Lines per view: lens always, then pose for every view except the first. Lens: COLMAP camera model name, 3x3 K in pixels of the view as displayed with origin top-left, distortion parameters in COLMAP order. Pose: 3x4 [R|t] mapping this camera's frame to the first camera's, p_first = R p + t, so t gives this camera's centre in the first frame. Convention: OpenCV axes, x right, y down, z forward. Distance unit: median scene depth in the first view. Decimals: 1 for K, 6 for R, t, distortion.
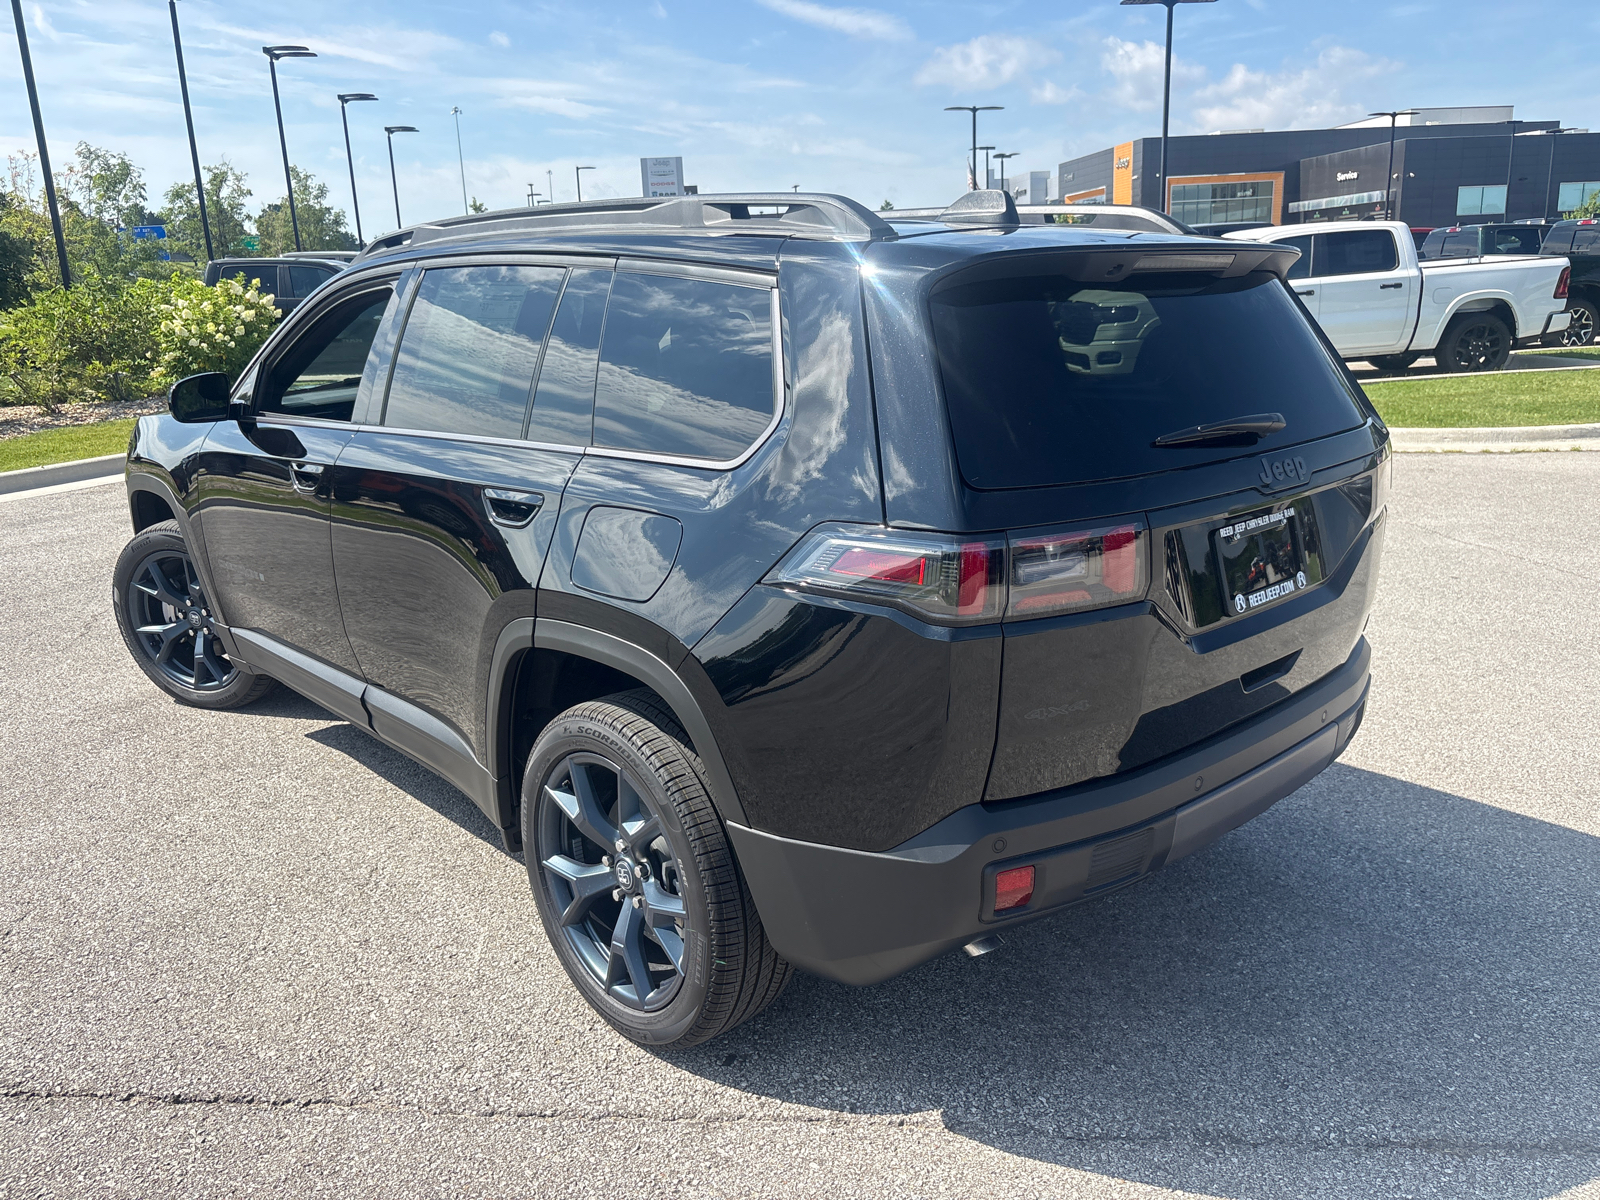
lens RADIAL K [[1280.1, 0, 788.3], [0, 1280.1, 579.9], [0, 0, 1]] dist [-0.019481, 0.094849]
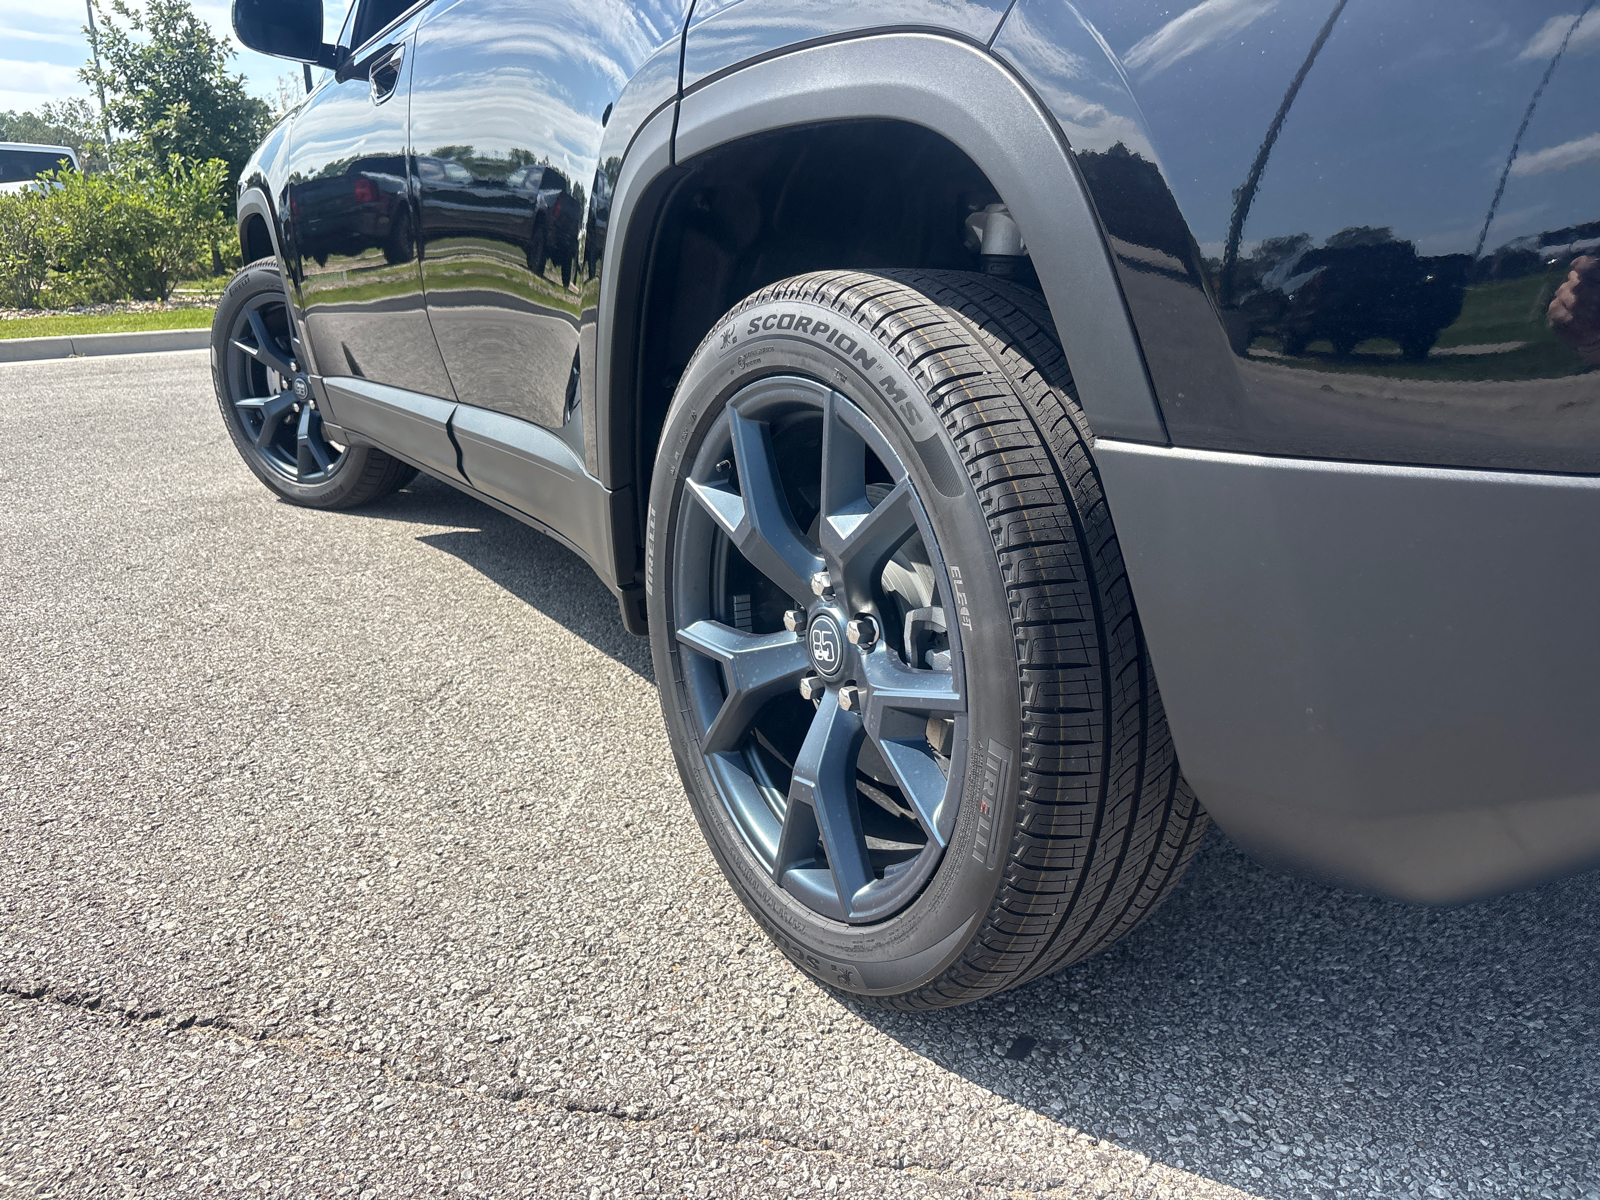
lens RADIAL K [[1211.8, 0, 792.5], [0, 1211.8, 604.2], [0, 0, 1]] dist [0.015159, -0.000018]
pose [[0.983159, 0.067401, -0.169871, -0.063227], [-0.064121, 0.997636, 0.024724, 0.204970], [0.171135, -0.013415, 0.985156, 0.542508]]
